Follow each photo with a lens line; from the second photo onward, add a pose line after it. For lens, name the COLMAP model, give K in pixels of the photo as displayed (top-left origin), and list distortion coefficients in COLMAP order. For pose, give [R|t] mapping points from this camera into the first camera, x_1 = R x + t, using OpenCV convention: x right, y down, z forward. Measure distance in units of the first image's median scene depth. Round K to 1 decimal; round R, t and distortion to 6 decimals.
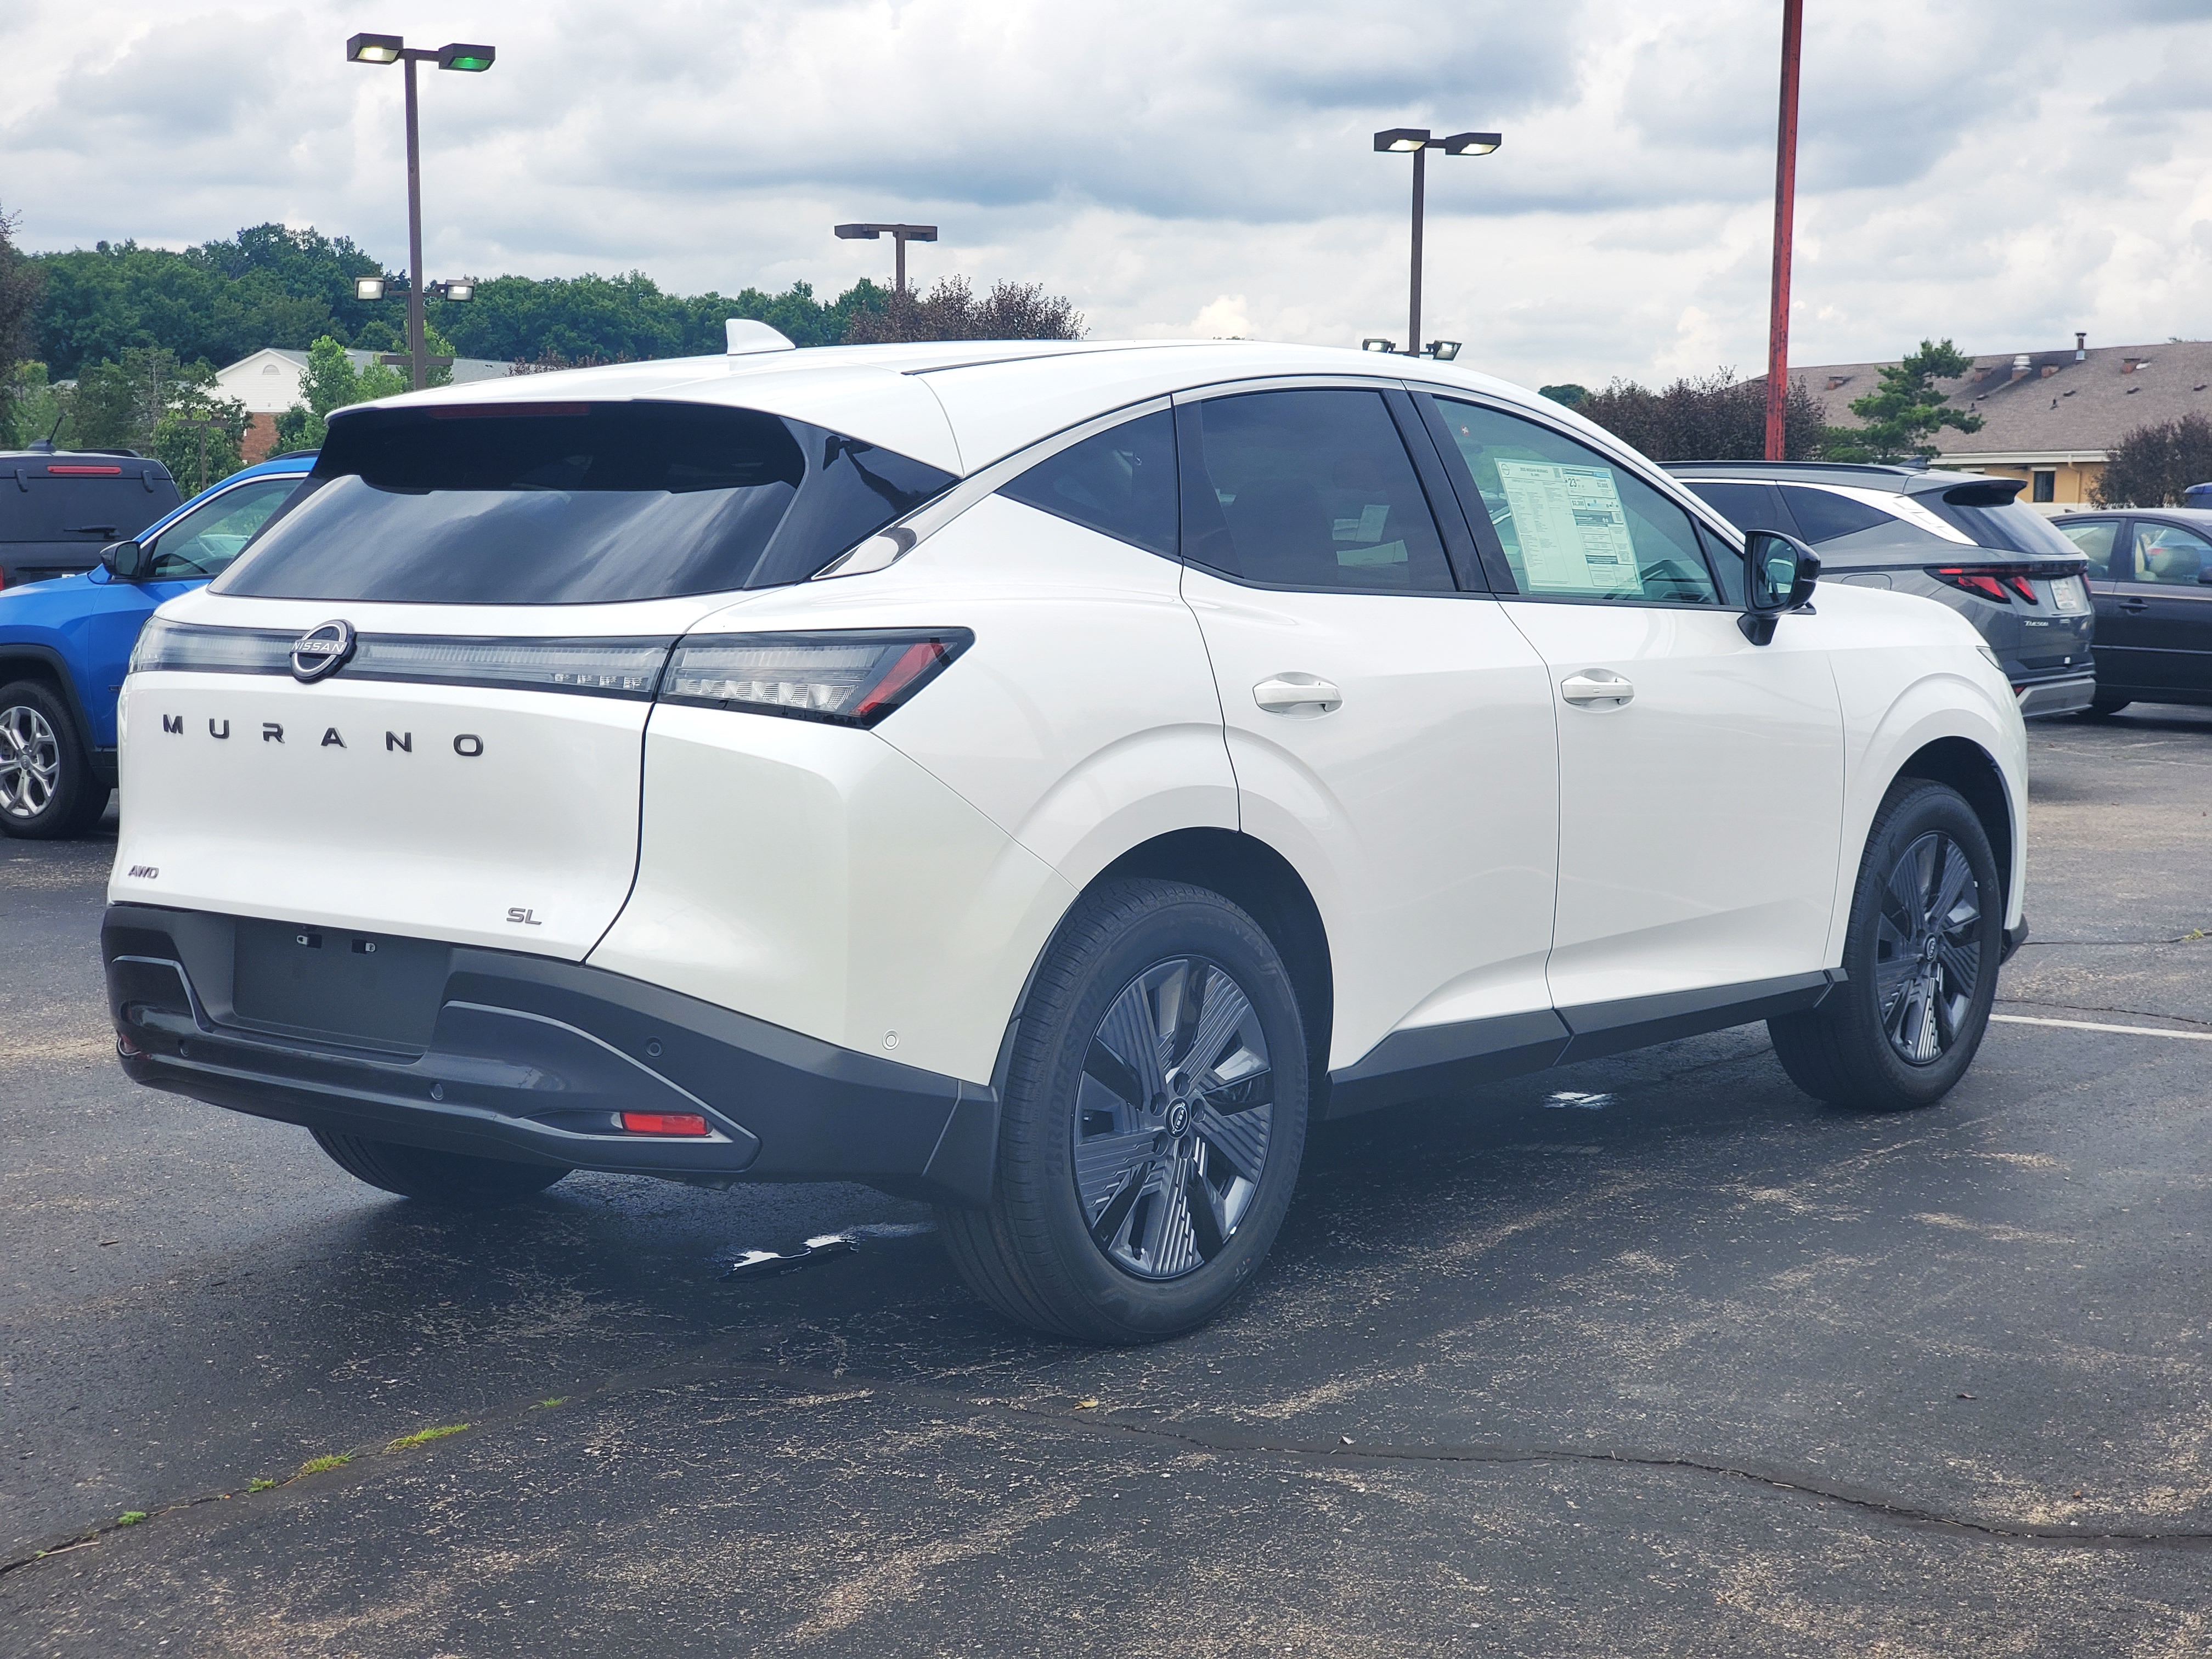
lens RADIAL K [[3358.7, 0, 1098.1], [0, 3358.7, 984.1], [0, 0, 1]] dist [-0.127238, 0.930624]
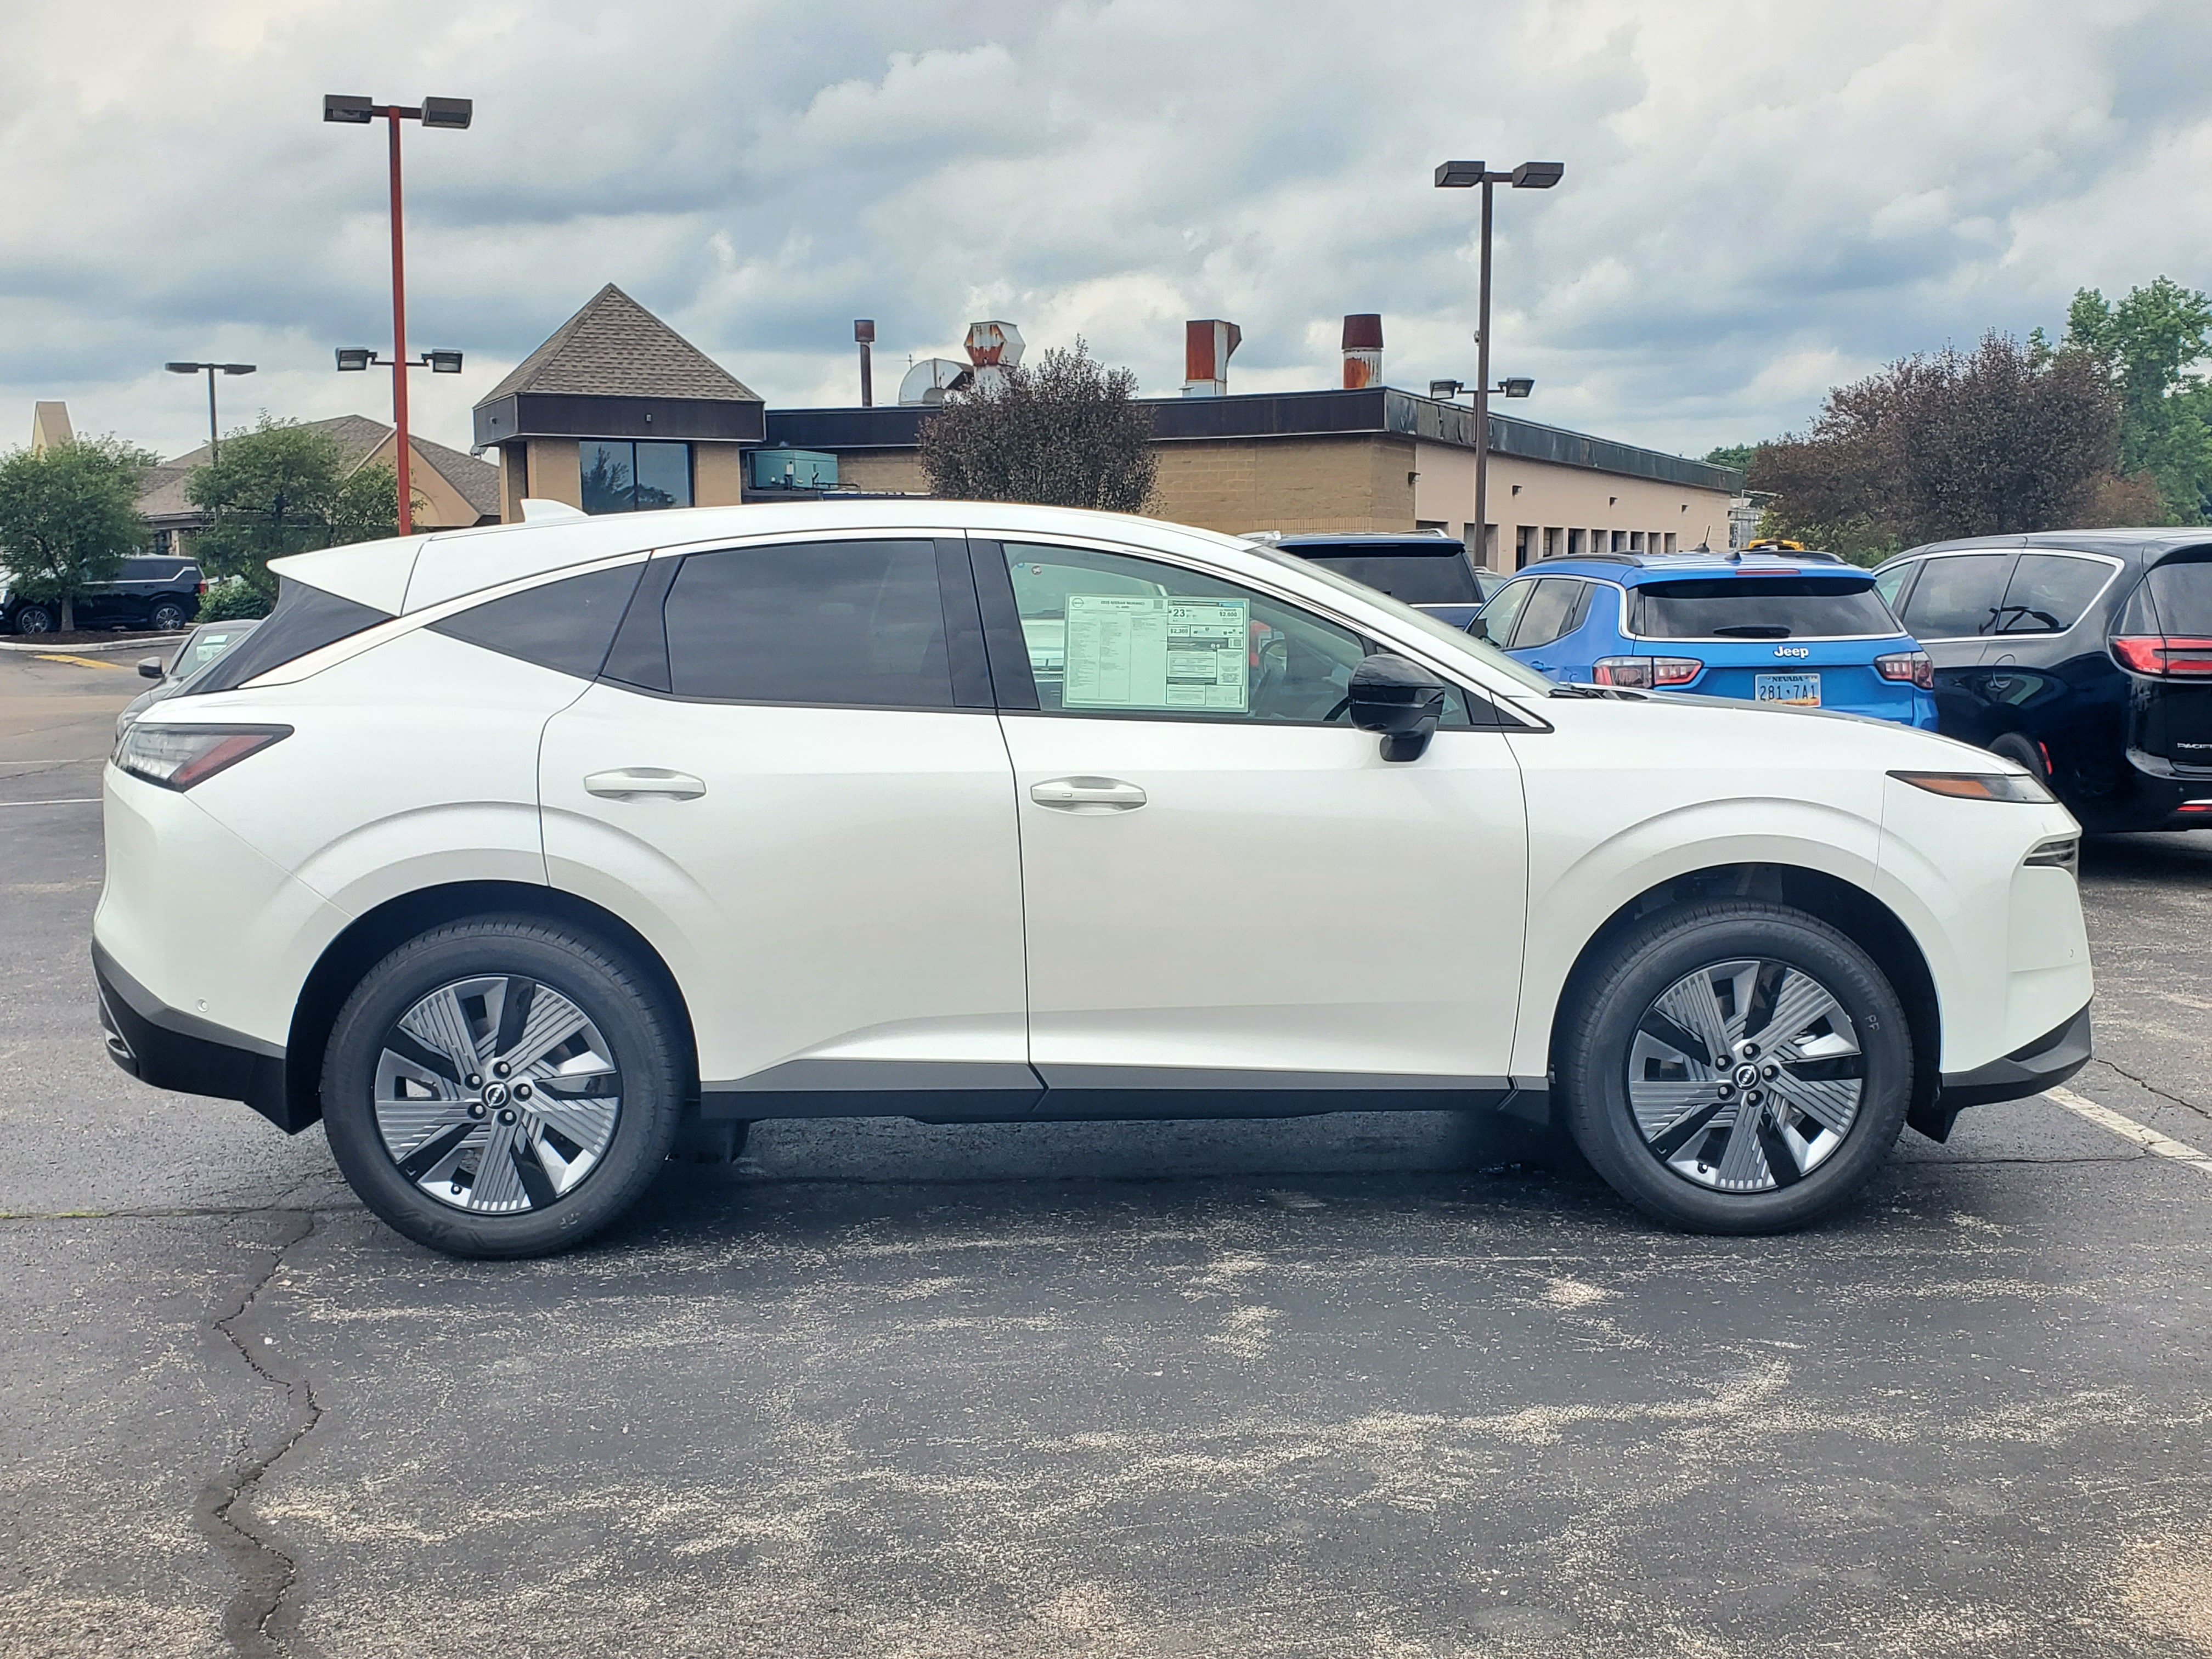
lens RADIAL K [[1645.8, 0, 1106.0], [0, 1645.8, 829.5], [0, 0, 1]] dist [-0.002066, -0.076467]
pose [[0.670287, 0.096021, -0.735864, 0.754120], [-0.101587, 0.994131, 0.037187, -0.131632], [0.735116, 0.049828, 0.676108, 0.841312]]
